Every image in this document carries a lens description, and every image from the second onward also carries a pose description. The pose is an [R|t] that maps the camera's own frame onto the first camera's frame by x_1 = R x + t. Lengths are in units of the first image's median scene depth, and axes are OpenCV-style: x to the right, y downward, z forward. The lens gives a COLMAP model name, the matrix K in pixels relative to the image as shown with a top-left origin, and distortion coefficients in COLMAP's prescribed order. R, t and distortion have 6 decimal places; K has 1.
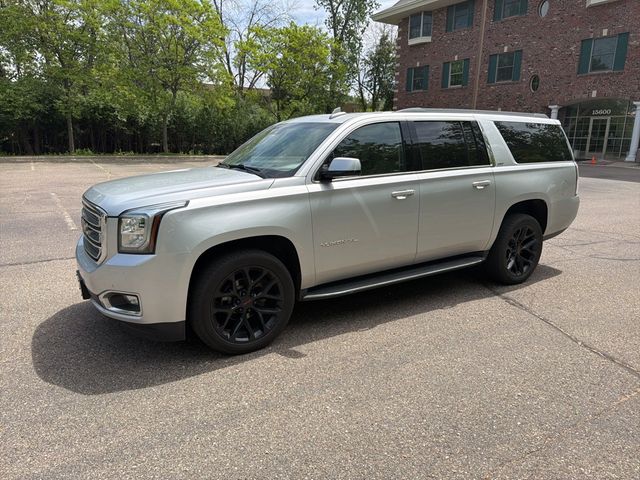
lens RADIAL K [[467.2, 0, 320.0], [0, 467.2, 240.0], [0, 0, 1]] dist [0.039834, -0.054073]
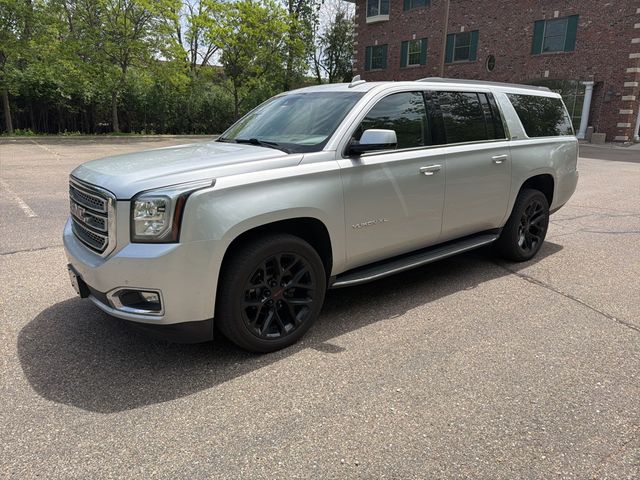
lens RADIAL K [[460.3, 0, 317.6], [0, 460.3, 232.7], [0, 0, 1]] dist [0.031612, -0.043320]
pose [[0.992751, -0.029062, 0.116626, -0.138622], [0.026039, 0.999286, 0.027362, -0.003160], [-0.117338, -0.024127, 0.992799, 0.097633]]
